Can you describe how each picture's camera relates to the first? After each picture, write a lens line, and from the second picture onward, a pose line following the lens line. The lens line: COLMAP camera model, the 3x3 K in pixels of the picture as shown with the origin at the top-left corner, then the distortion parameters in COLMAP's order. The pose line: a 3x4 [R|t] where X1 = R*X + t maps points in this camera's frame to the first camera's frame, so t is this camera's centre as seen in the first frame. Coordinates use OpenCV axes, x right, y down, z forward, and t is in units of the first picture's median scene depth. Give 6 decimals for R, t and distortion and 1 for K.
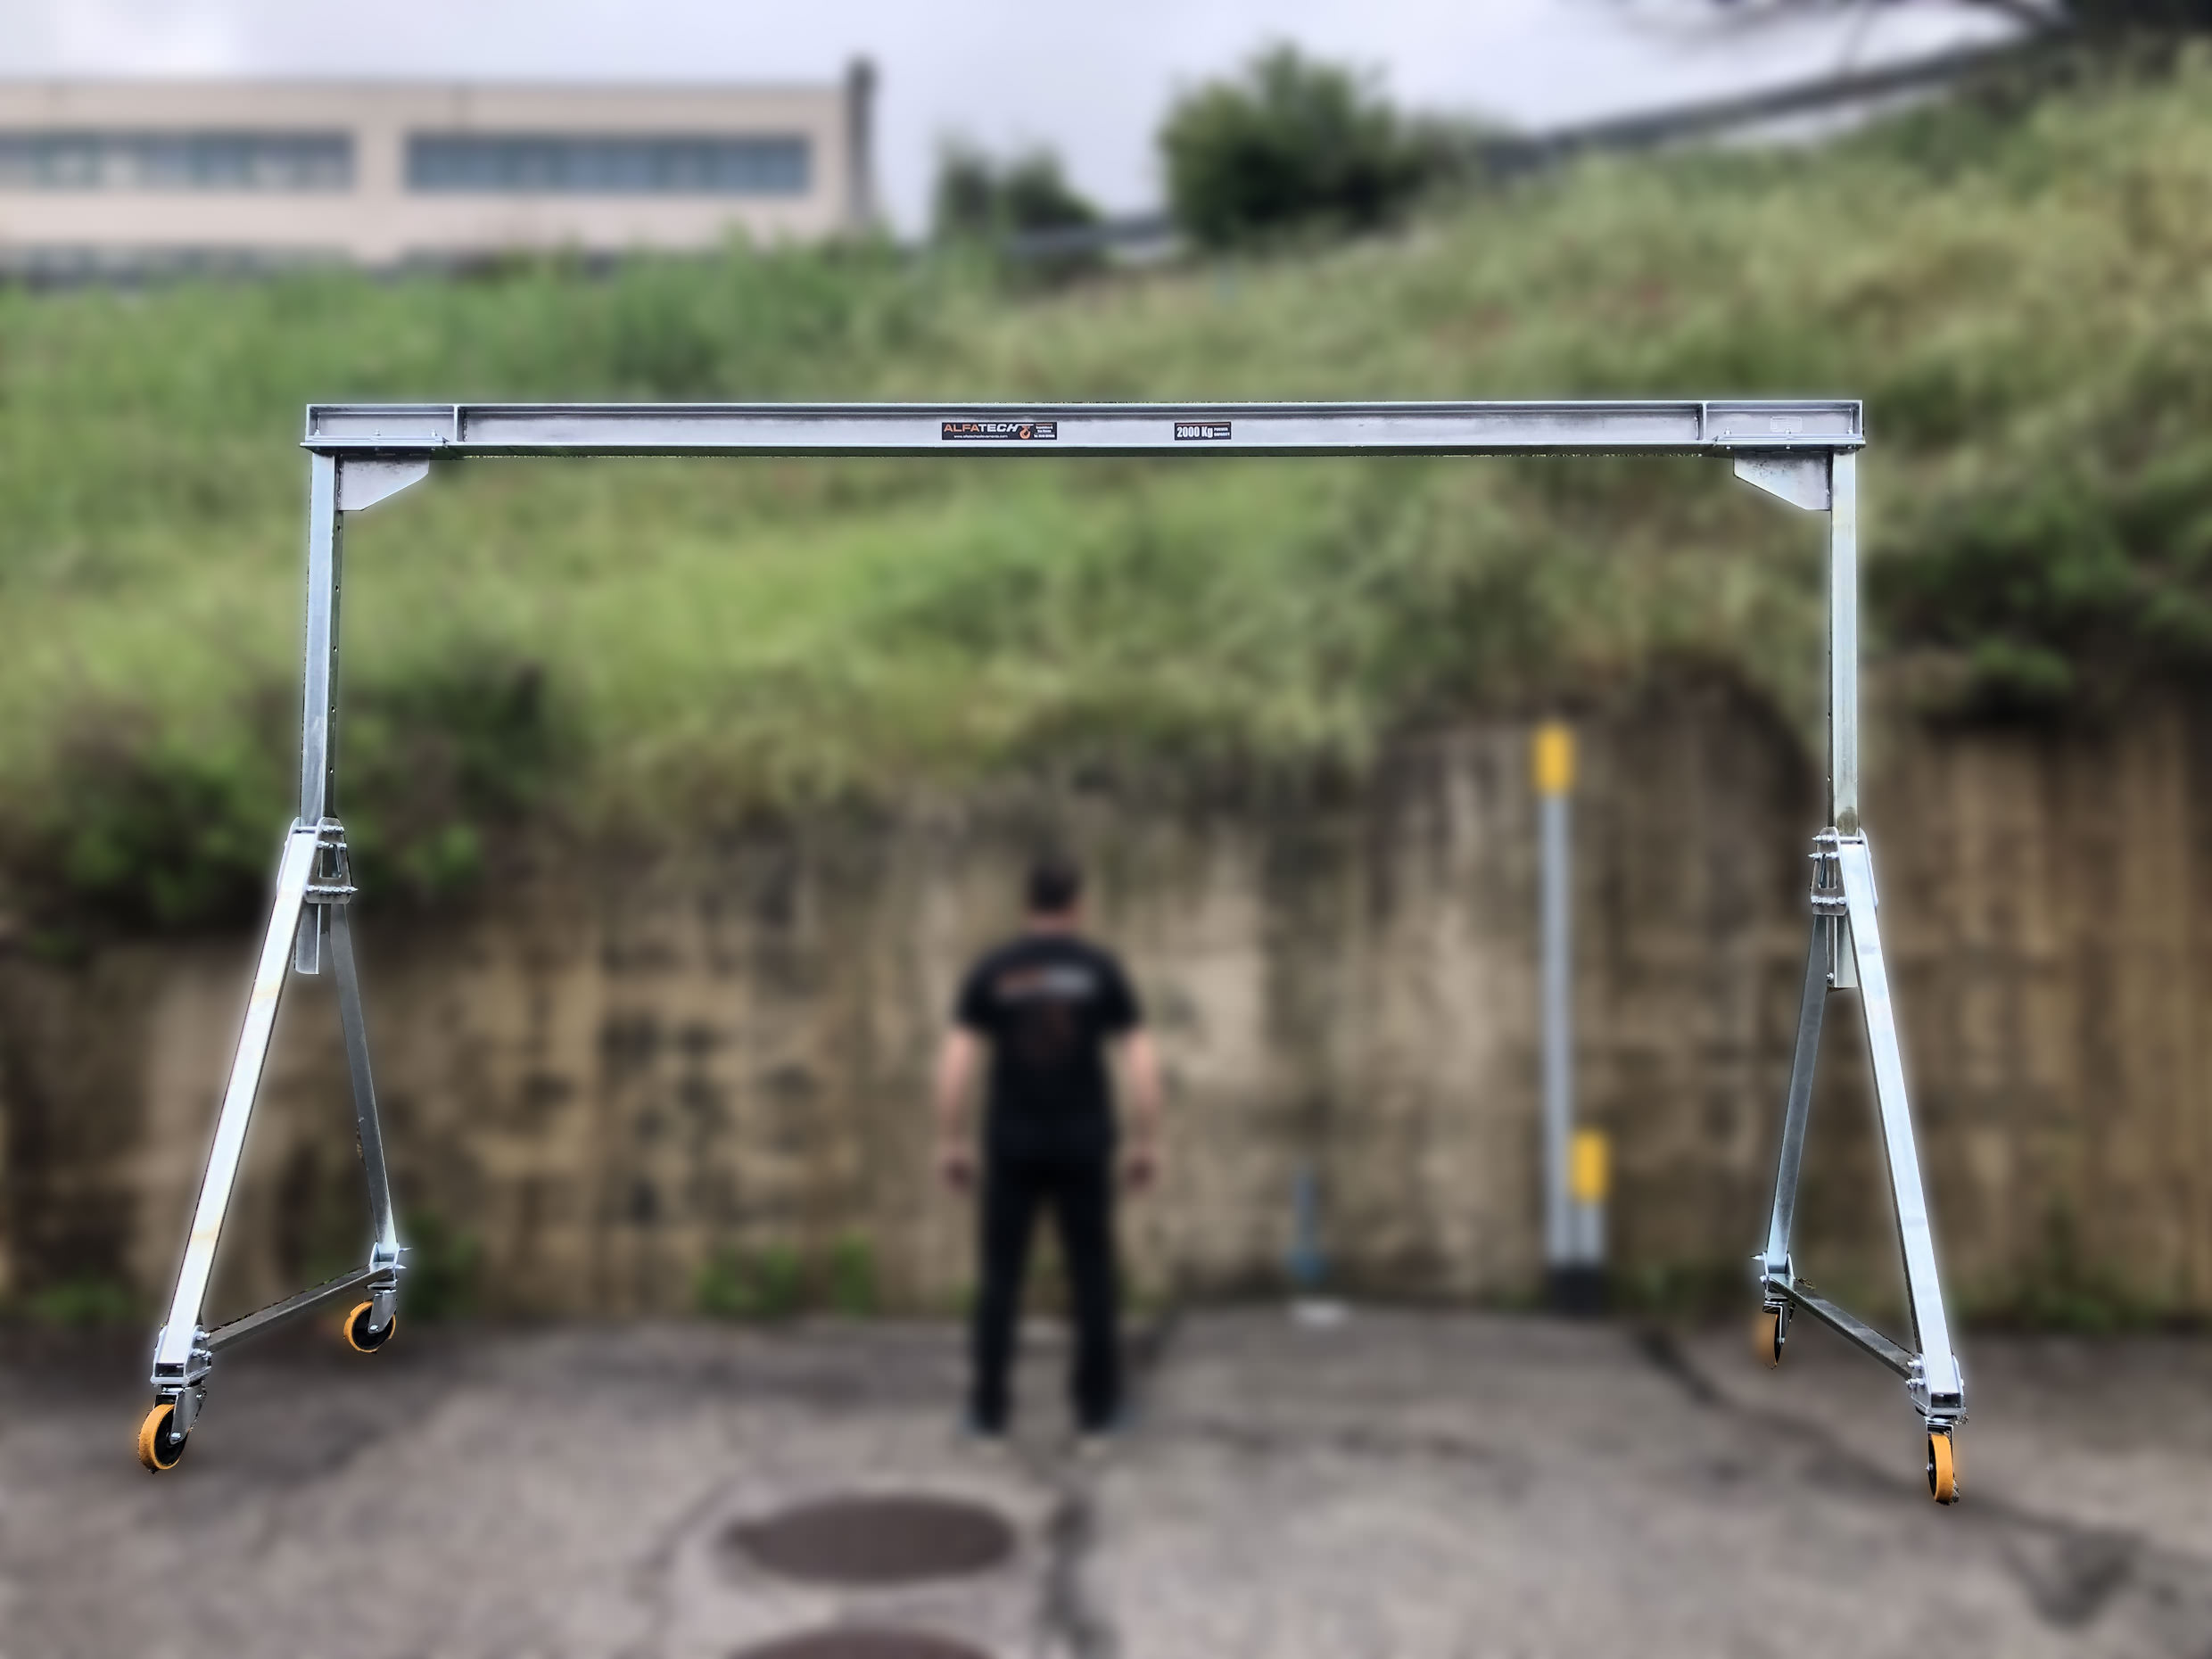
lens RADIAL K [[1828.3, 0, 1106.0], [0, 1828.3, 829.5], [0, 0, 1]] dist [0.012691, 0.005724]
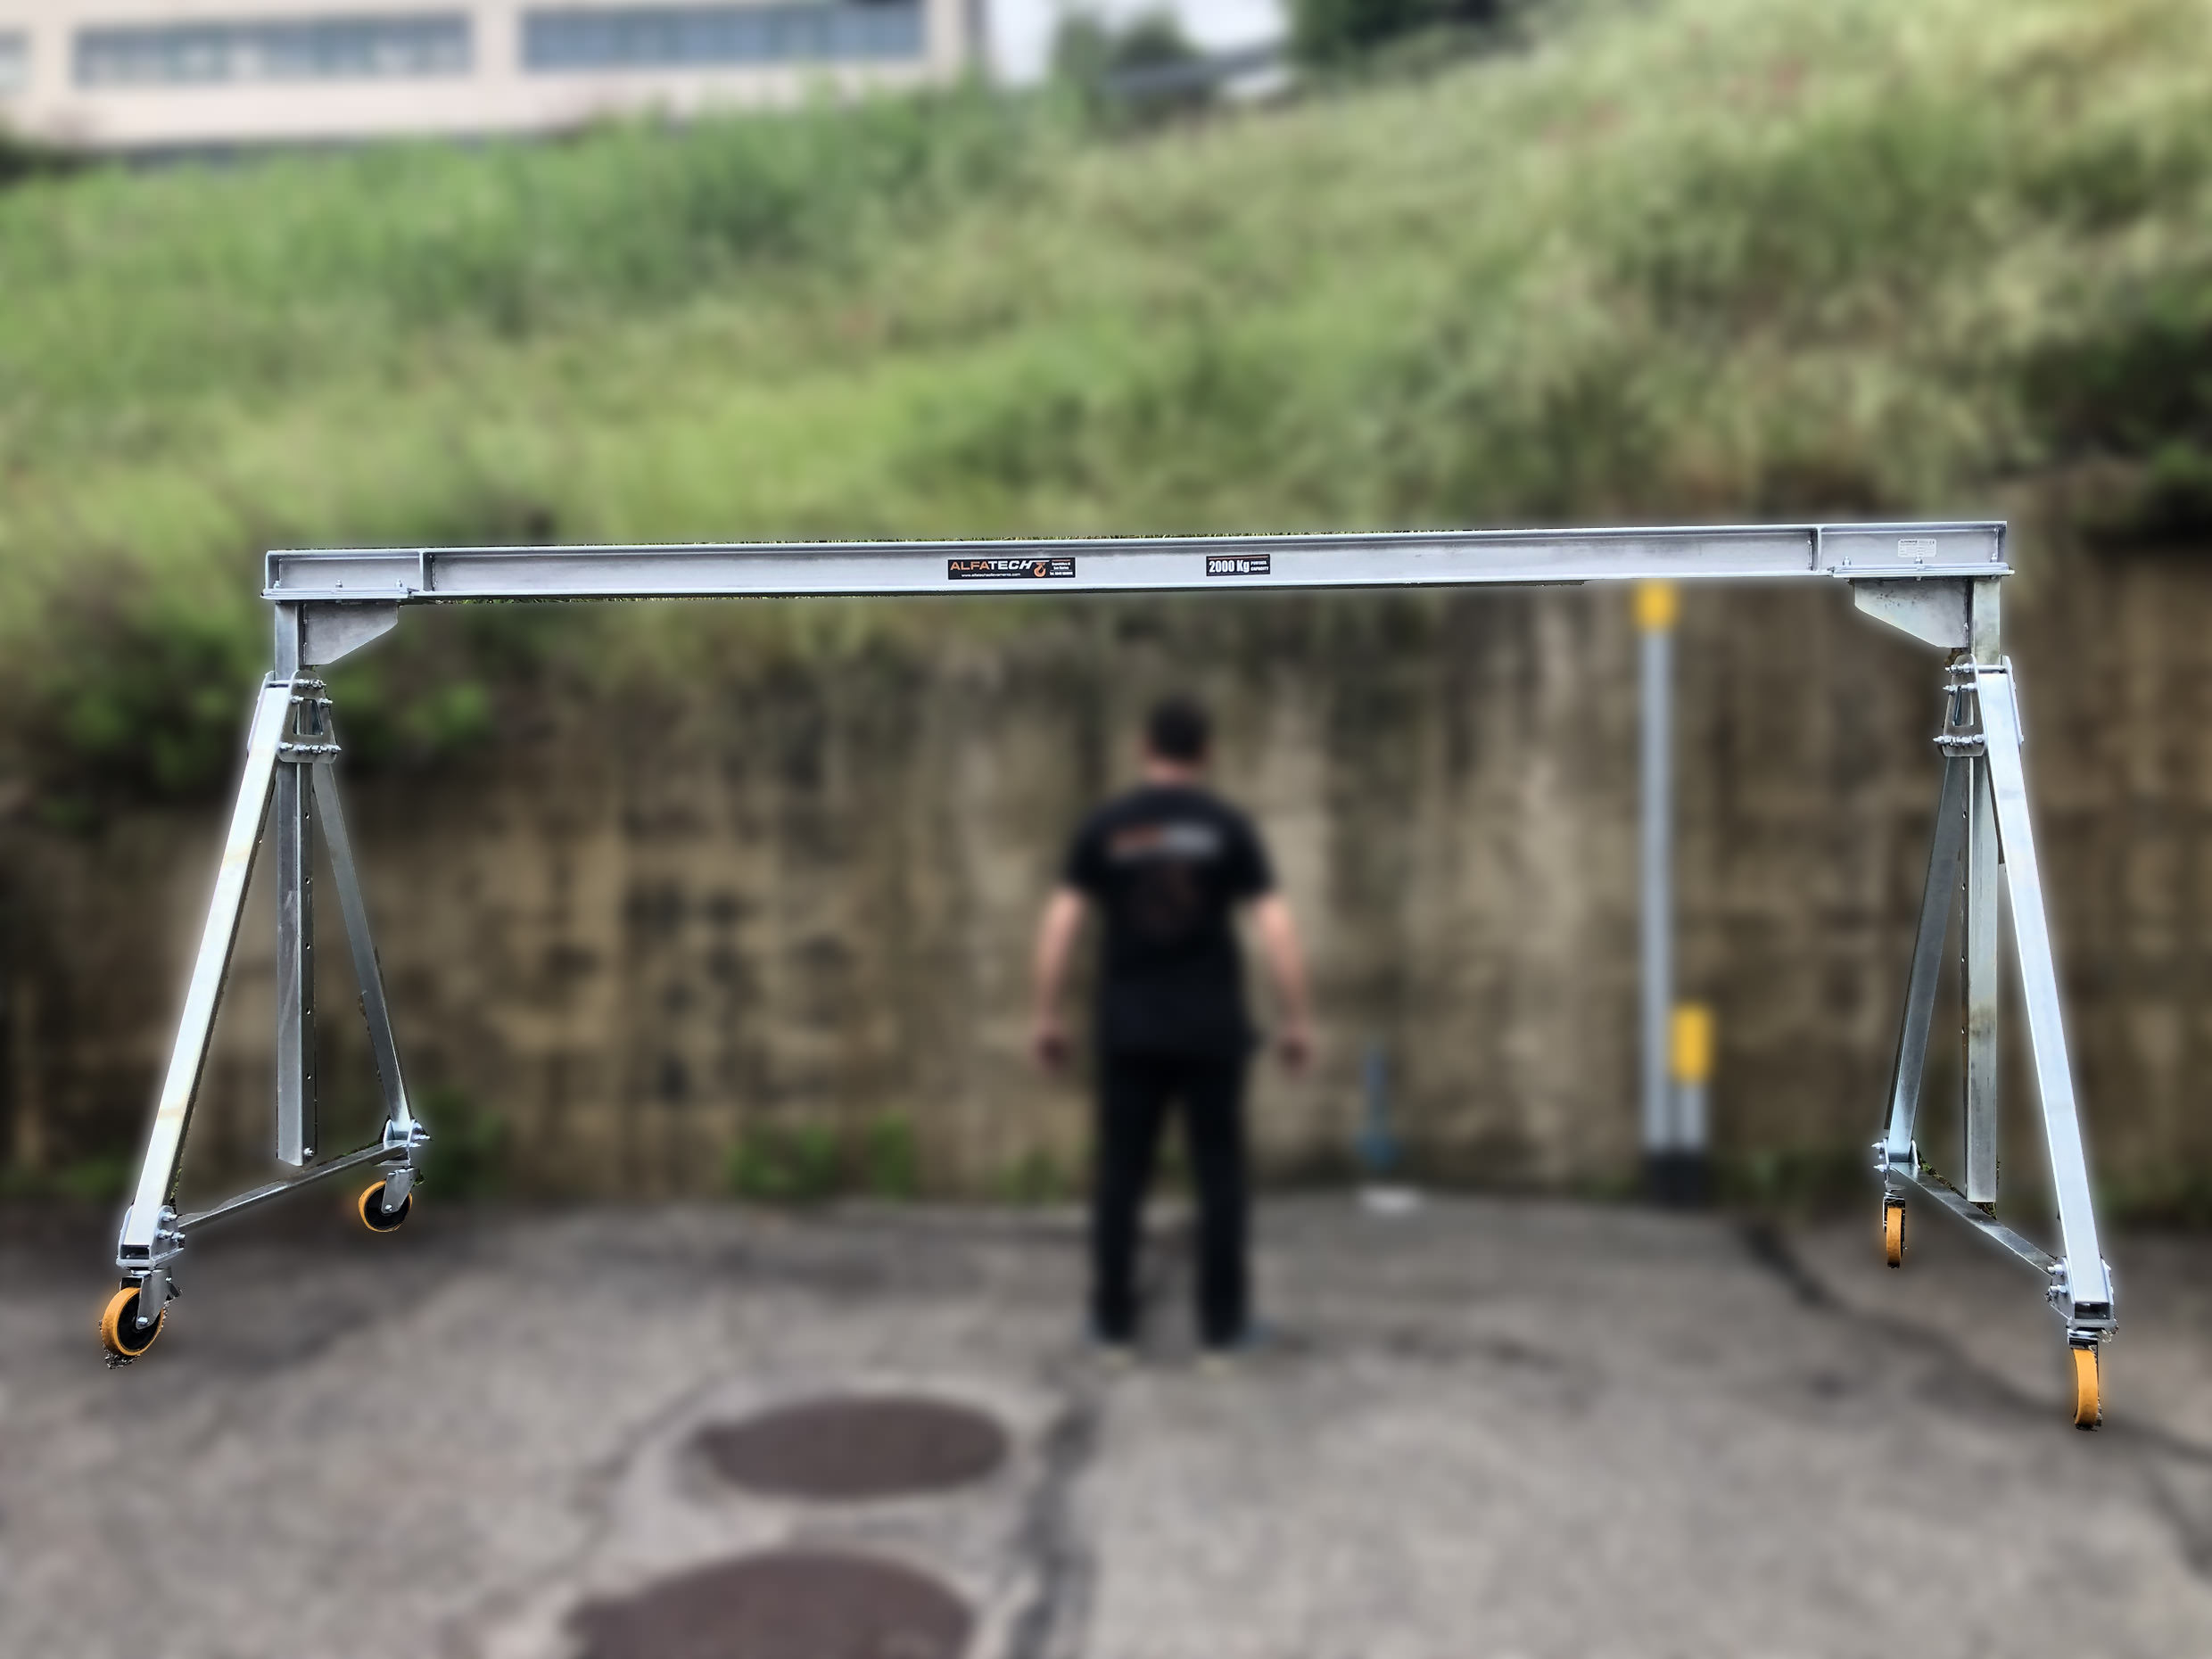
lens RADIAL K [[1808.8, 0, 1106.0], [0, 1808.8, 829.5], [0, 0, 1]] dist [0.017185, 0.007996]
pose [[0.996444, -0.007532, -0.083926, 0.053125], [0.012773, 0.997989, 0.062080, 0.019386], [0.083290, -0.062931, 0.994536, 0.094380]]
